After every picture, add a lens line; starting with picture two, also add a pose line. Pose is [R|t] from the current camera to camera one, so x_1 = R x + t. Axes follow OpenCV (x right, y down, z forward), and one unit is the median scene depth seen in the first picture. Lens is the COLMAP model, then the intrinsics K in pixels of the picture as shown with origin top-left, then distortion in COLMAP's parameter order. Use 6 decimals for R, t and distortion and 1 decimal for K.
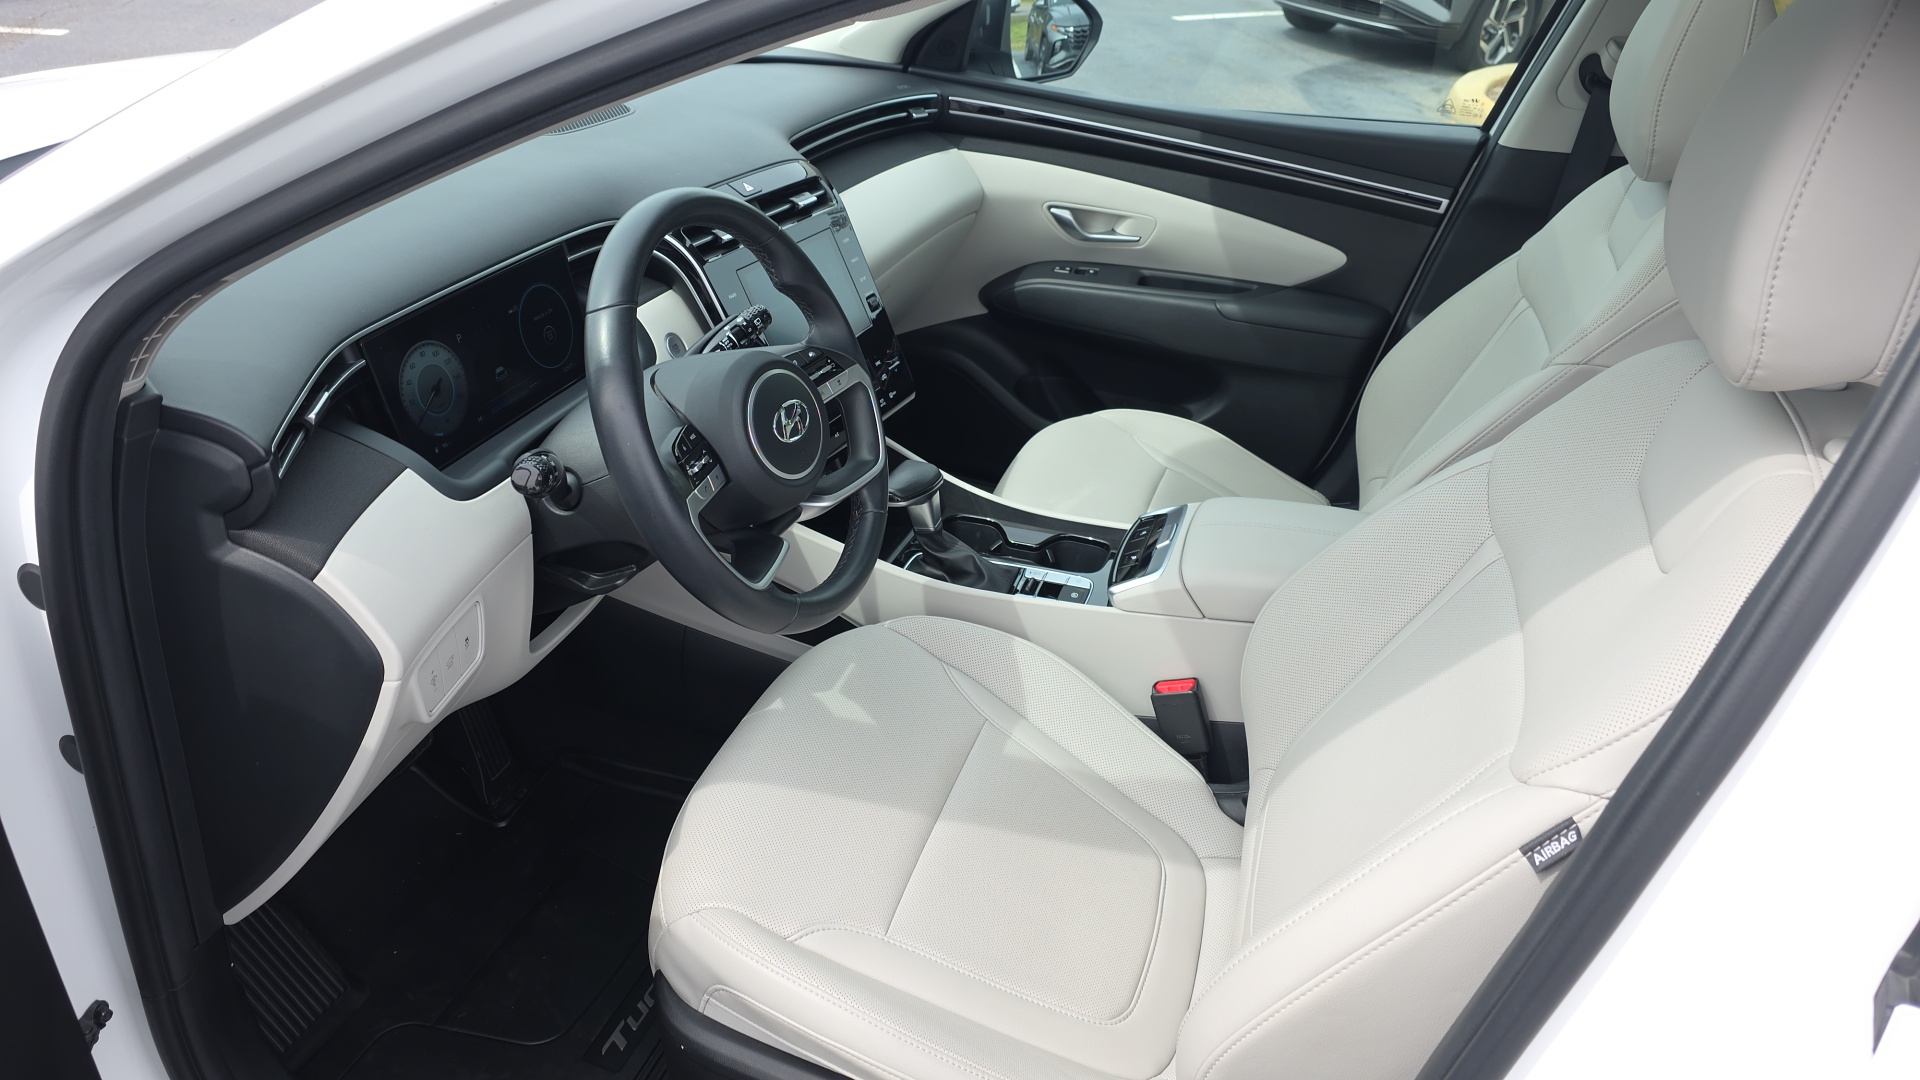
lens RADIAL K [[1294.4, 0, 940.7], [0, 1294.4, 534.1], [0, 0, 1]] dist [0.064475, -0.067593]
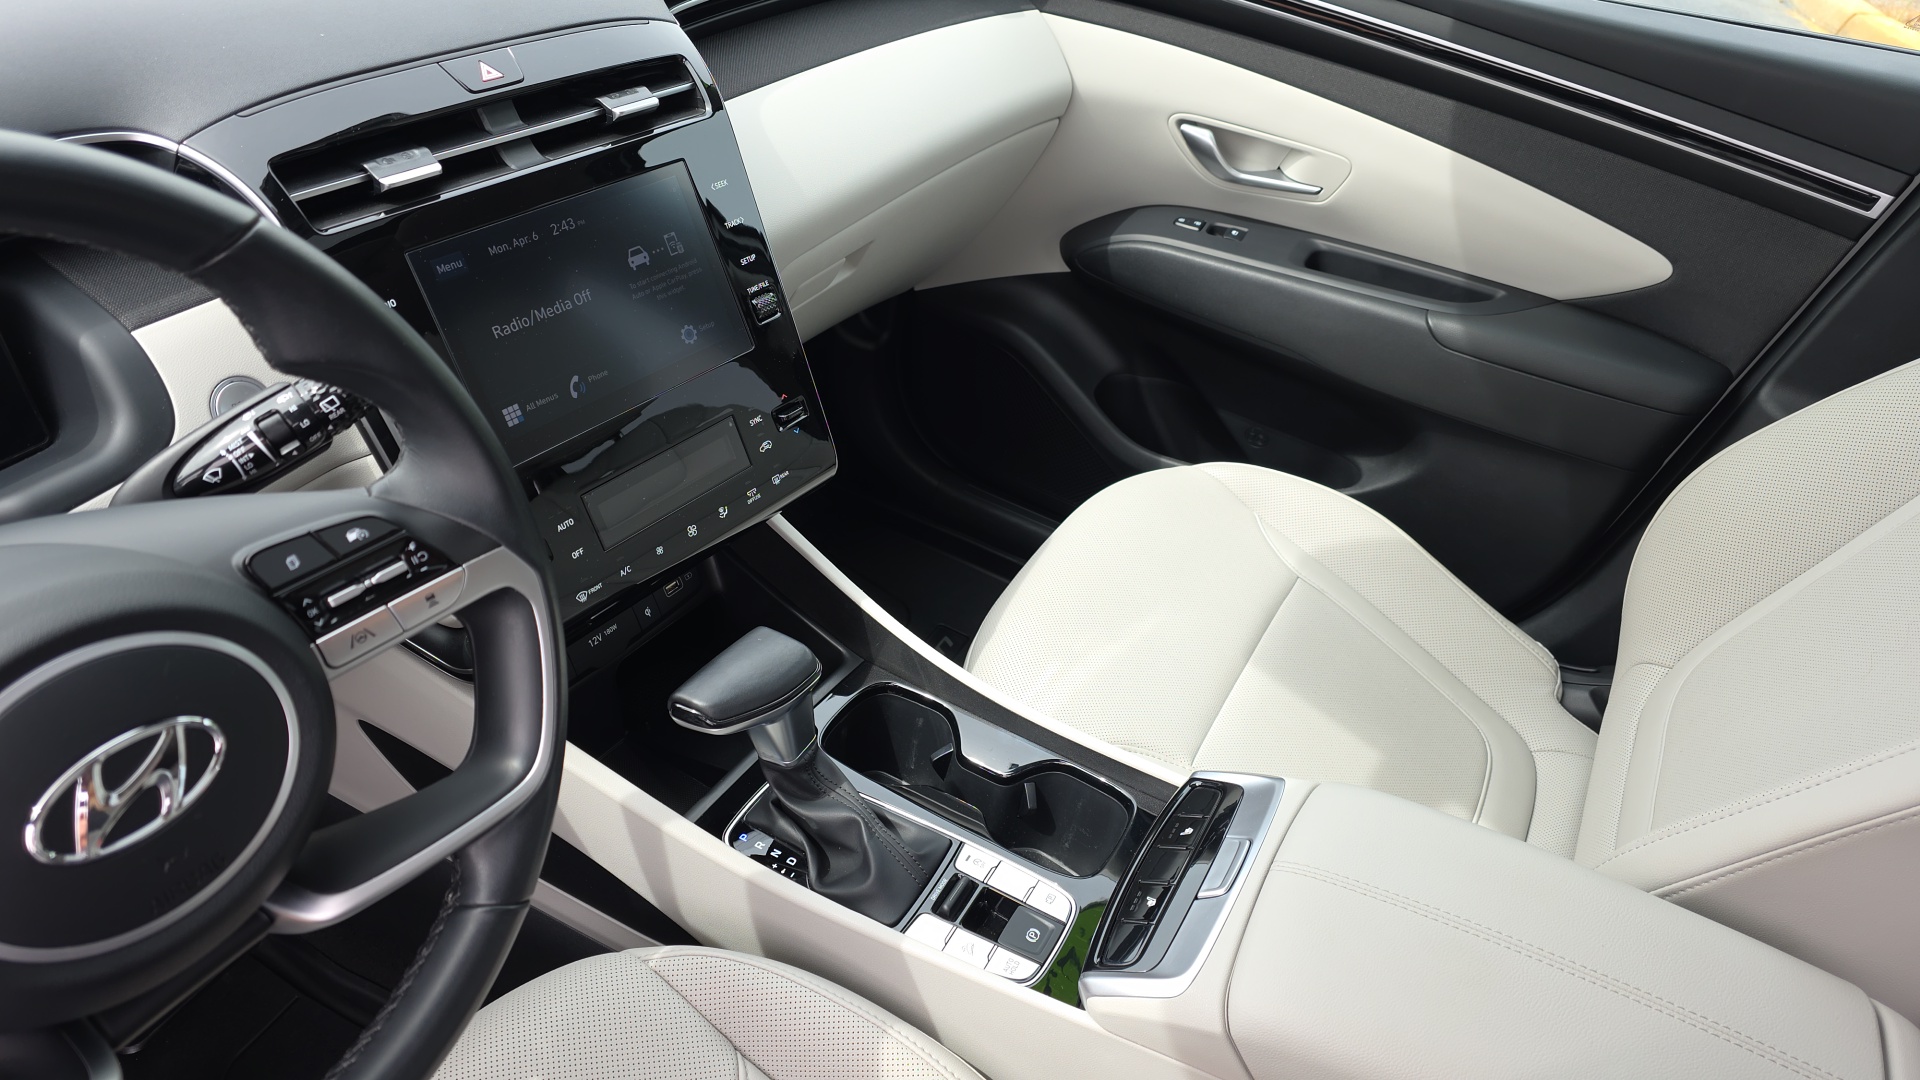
lens RADIAL K [[1294.4, 0, 940.1], [0, 1294.4, 548.5], [0, 0, 1]] dist [0.064475, -0.067593]
pose [[0.982139, 0.143486, -0.121720, 0.078405], [-0.126698, 0.982577, 0.135975, -0.125374], [0.139109, -0.118124, 0.983207, 0.359390]]
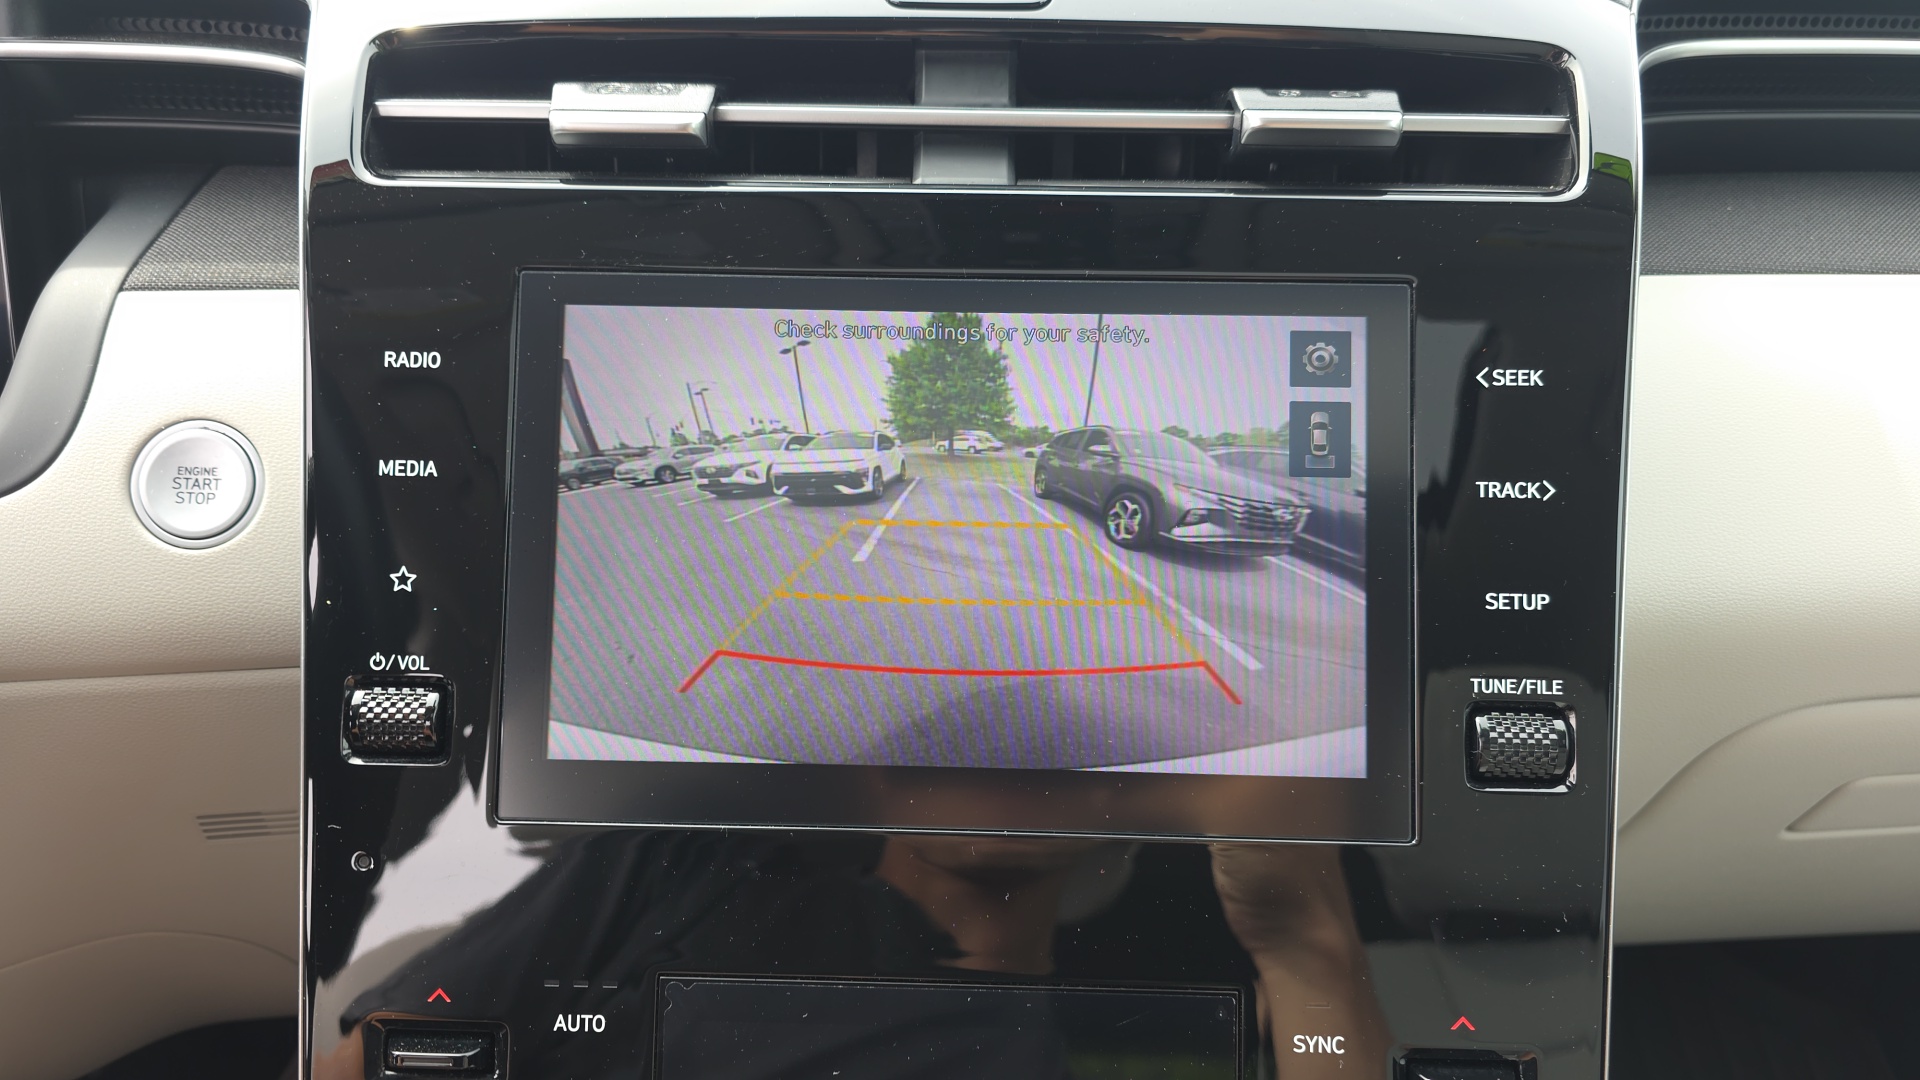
lens RADIAL K [[1341.5, 0, 928.6], [0, 1341.5, 544.0], [0, 0, 1]] dist [-0.023197, -0.005981]
pose [[0.400179, 0.337706, -0.851946, 0.048058], [-0.433579, 0.888772, 0.148641, -0.151443], [0.807382, 0.309903, 0.502090, 0.648866]]
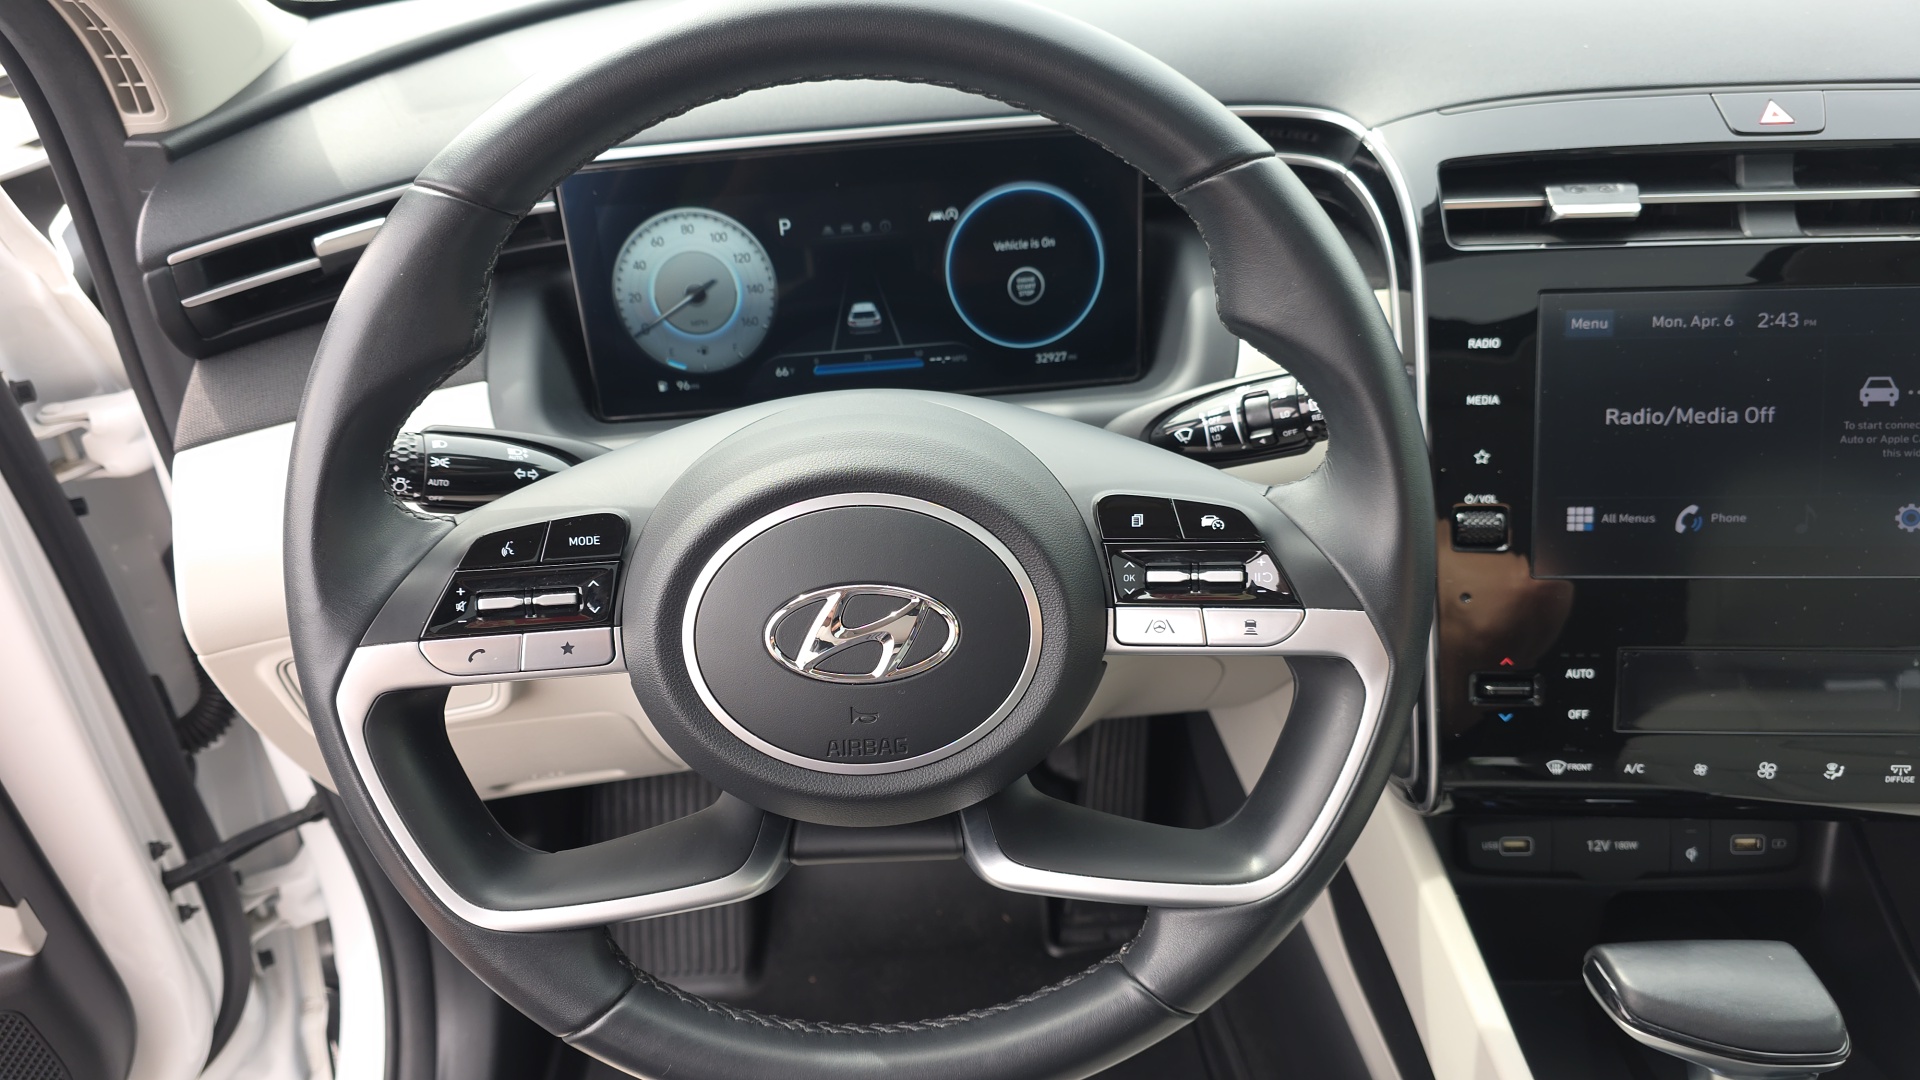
lens RADIAL K [[1301.7, 0, 918.0], [0, 1301.7, 548.6], [0, 0, 1]] dist [0.032284, -0.044707]
pose [[0.343762, 0.445026, -0.826910, 0.102208], [-0.387575, 0.869313, 0.306724, -0.123631], [0.855344, 0.215050, 0.471318, 0.444133]]
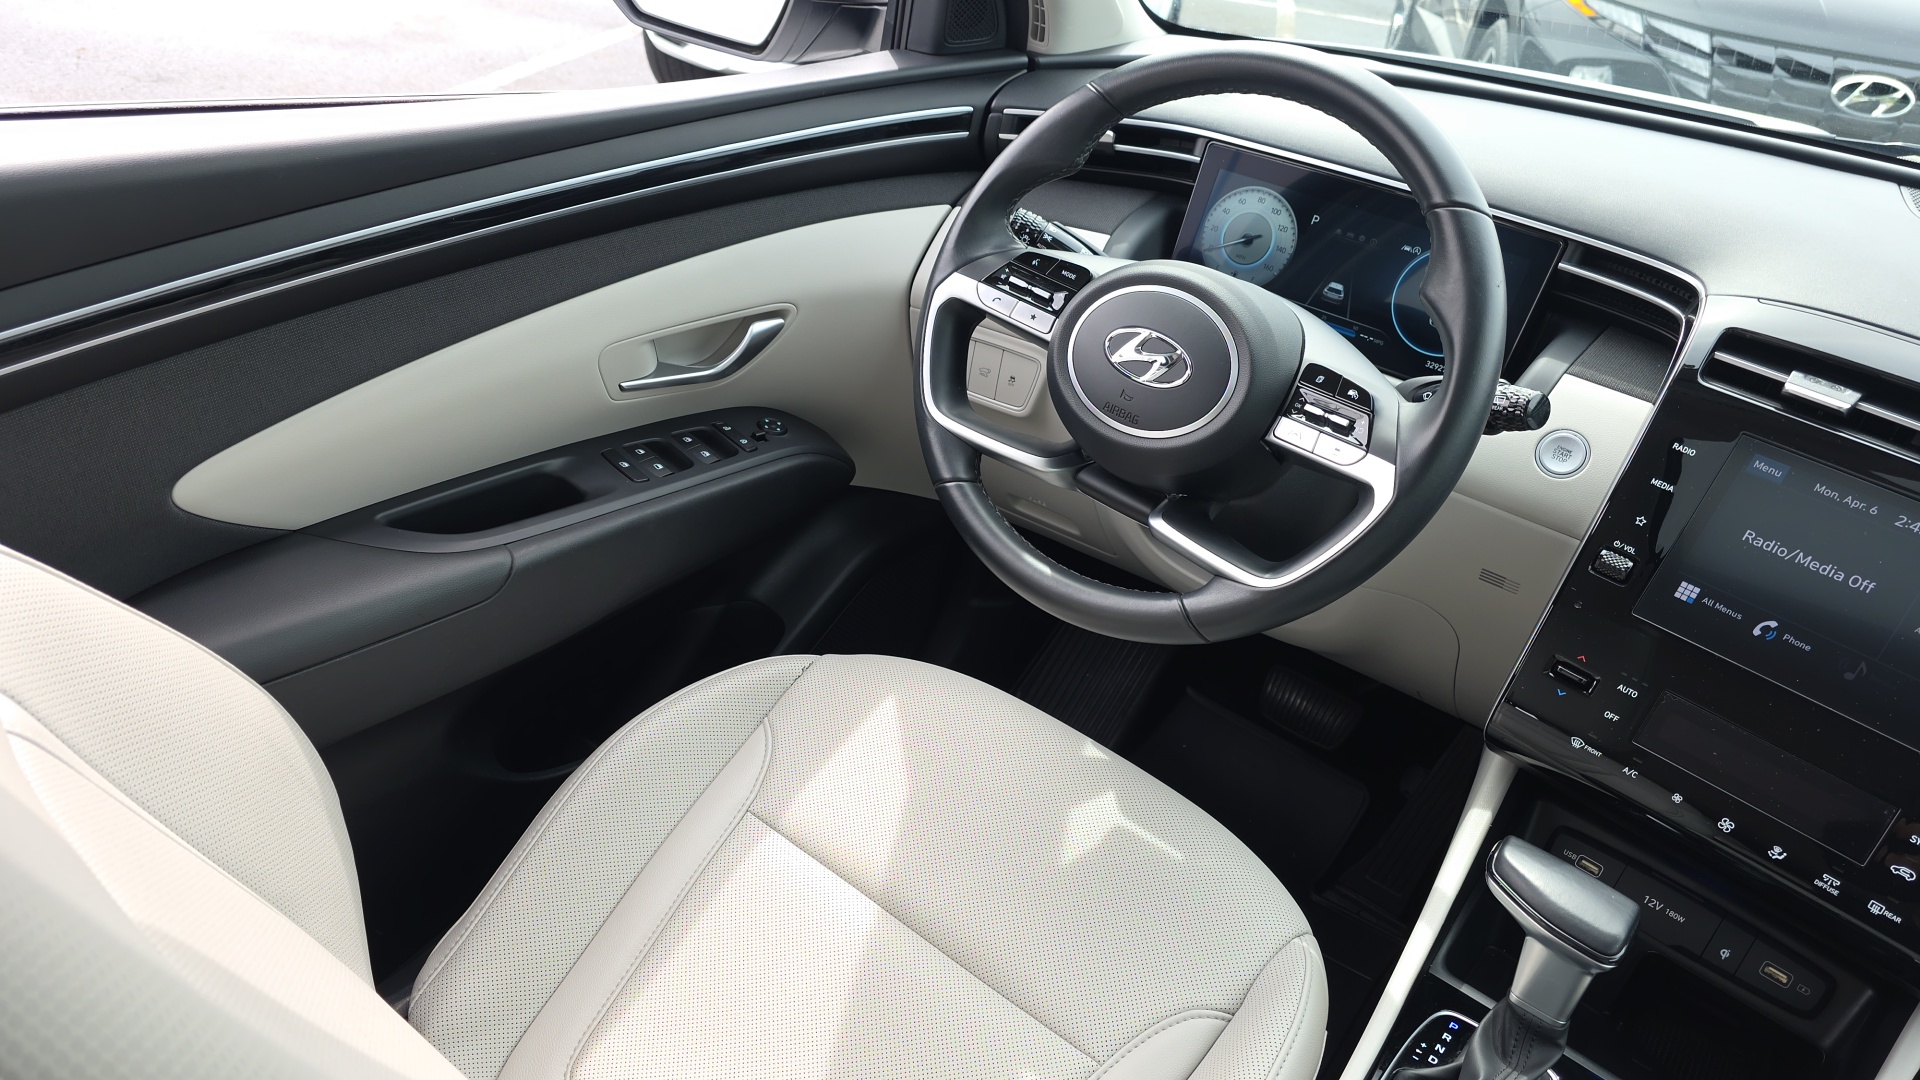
lens RADIAL K [[1294.4, 0, 949.9], [0, 1294.4, 547.3], [0, 0, 1]] dist [0.064475, -0.067593]
pose [[-0.341708, 0.380326, -0.859411, 0.316654], [-0.590436, 0.624578, 0.511164, -0.175621], [0.731178, 0.682096, 0.011135, 0.525438]]
